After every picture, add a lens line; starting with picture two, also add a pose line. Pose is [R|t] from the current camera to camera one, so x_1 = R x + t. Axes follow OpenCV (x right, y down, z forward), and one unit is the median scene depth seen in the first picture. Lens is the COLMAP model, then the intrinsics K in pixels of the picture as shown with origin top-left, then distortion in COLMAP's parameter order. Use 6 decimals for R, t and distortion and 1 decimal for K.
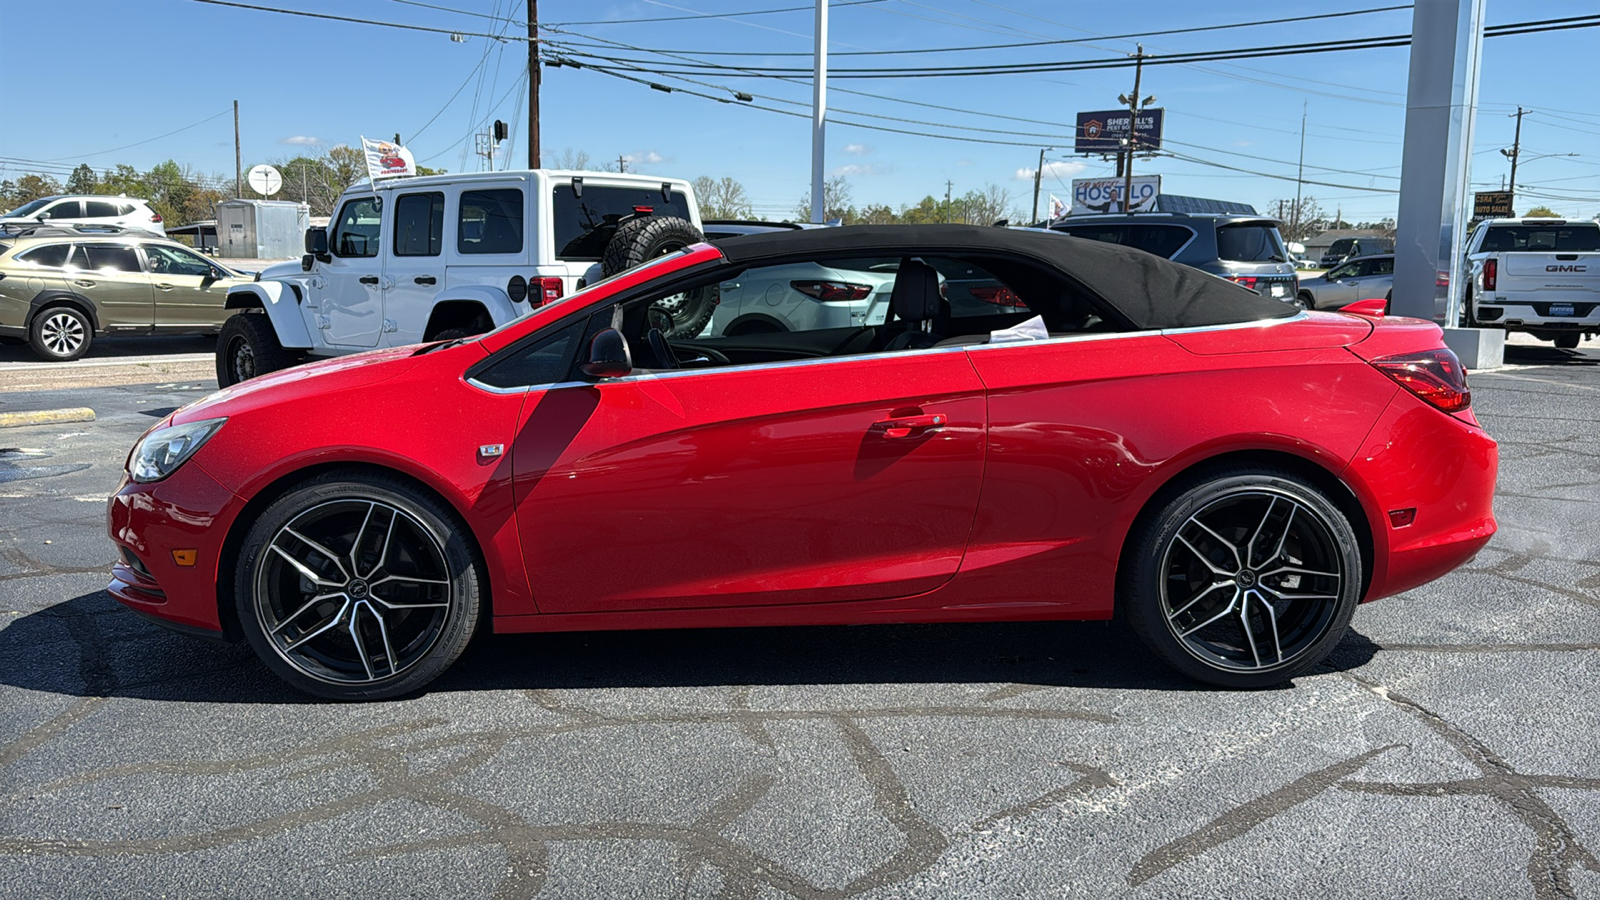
lens RADIAL K [[1368.7, 0, 815.9], [0, 1368.7, 461.5], [0, 0, 1]] dist [0.005097, -0.061728]
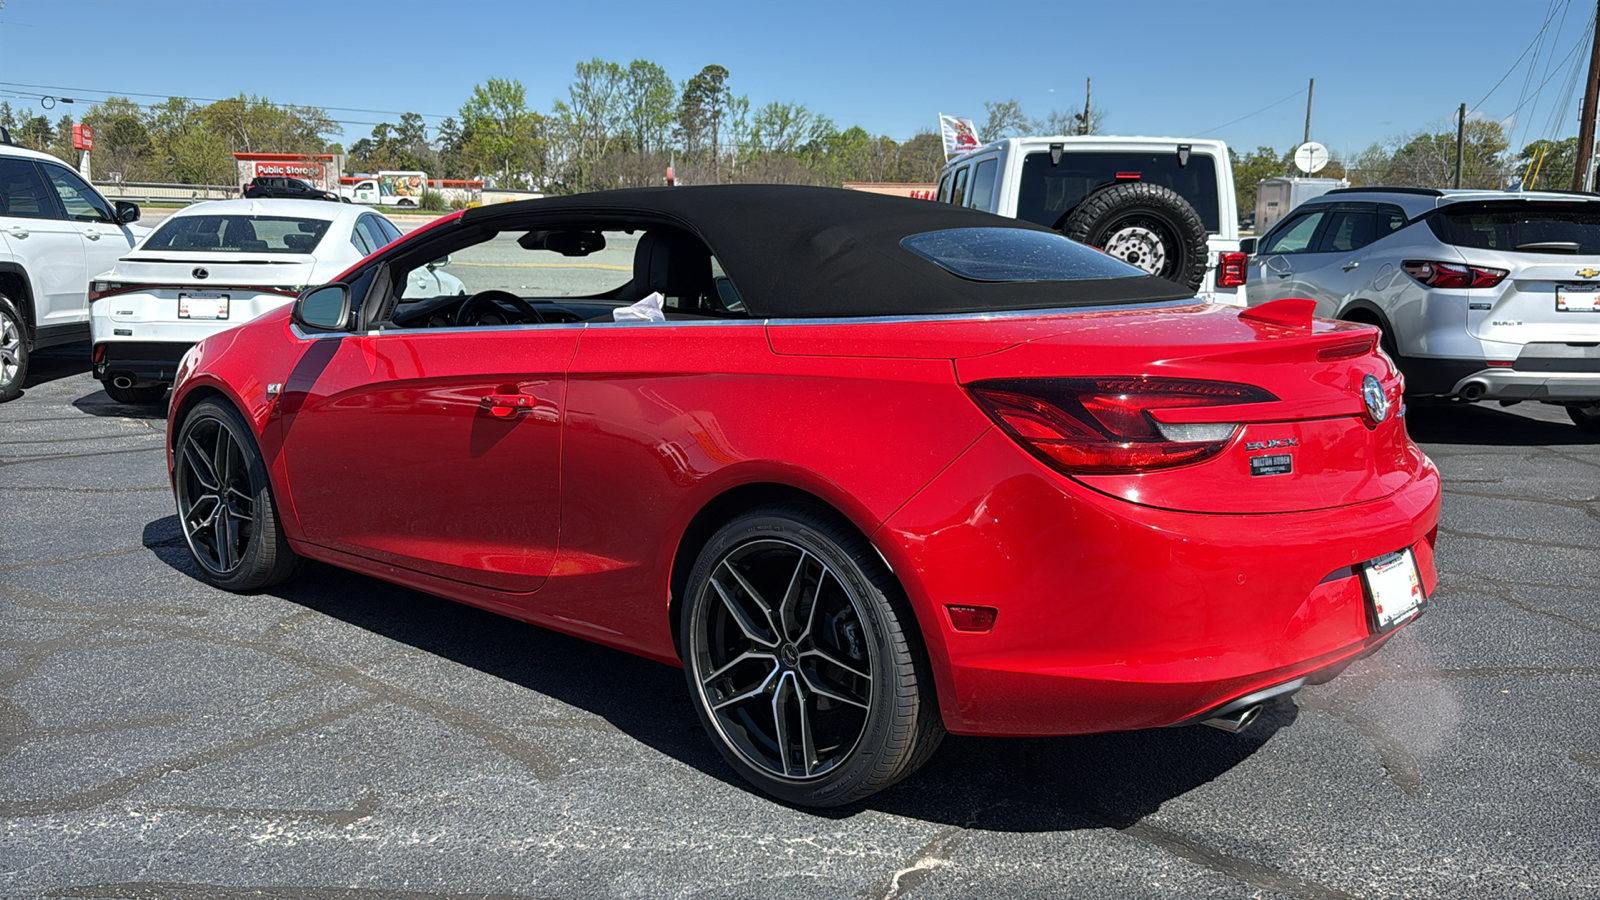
lens RADIAL K [[1368.7, 0, 849.4], [0, 1368.7, 474.3], [0, 0, 1]] dist [0.005097, -0.061728]
pose [[0.696717, 0.129146, -0.705625, 0.418904], [-0.112338, 0.991167, 0.070486, -0.033397], [0.708495, 0.030160, 0.705071, 0.245110]]
